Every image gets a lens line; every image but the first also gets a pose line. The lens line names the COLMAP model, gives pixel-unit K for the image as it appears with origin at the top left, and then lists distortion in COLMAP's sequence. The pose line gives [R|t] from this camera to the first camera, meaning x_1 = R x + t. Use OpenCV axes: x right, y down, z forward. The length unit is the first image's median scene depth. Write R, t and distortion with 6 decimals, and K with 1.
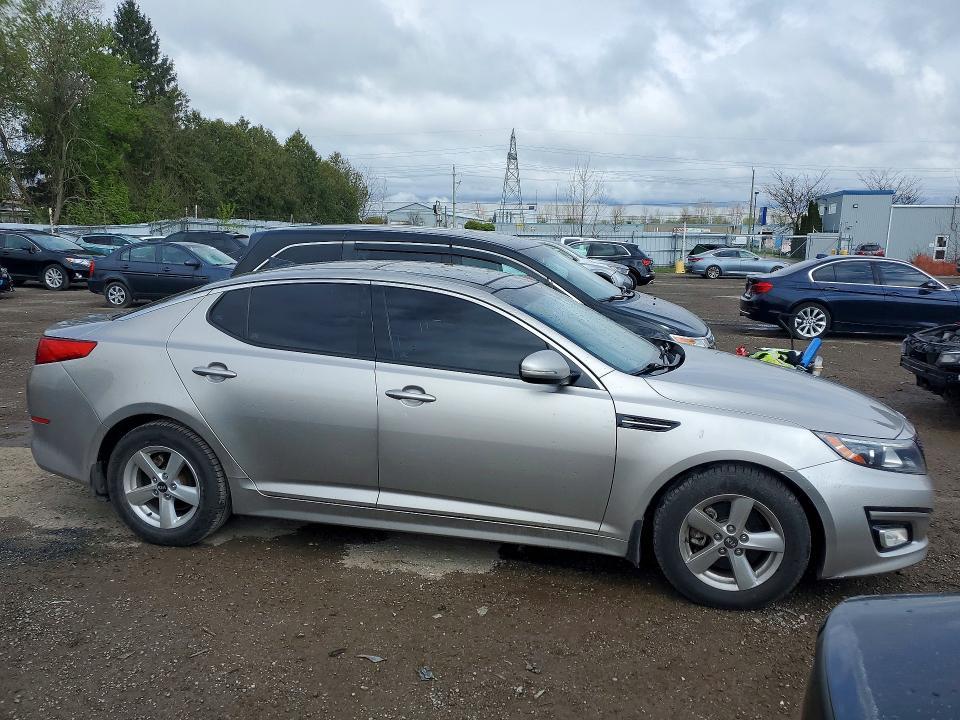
lens RADIAL K [[653.8, 0, 478.6], [0, 653.8, 324.5], [0, 0, 1]] dist [0.103542, -0.075089]
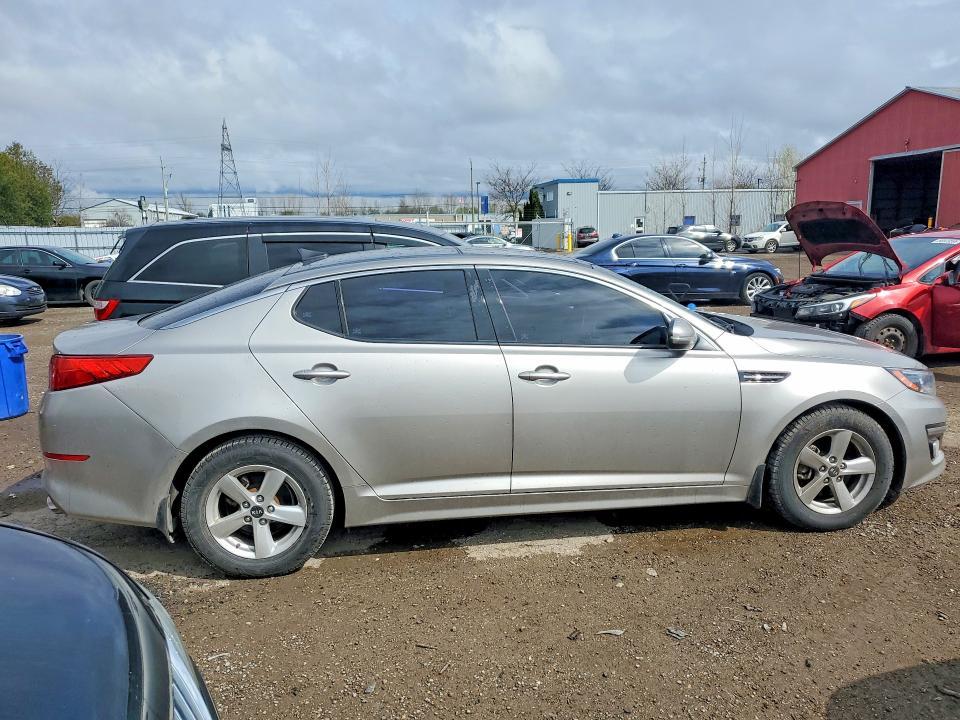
lens RADIAL K [[653.8, 0, 478.6], [0, 653.8, 324.5], [0, 0, 1]] dist [0.103542, -0.075089]
pose [[0.949415, -0.083371, 0.302753, -0.479995], [0.079310, 0.996519, 0.025705, -0.001876], [-0.303842, -0.000393, 0.952722, 0.084691]]
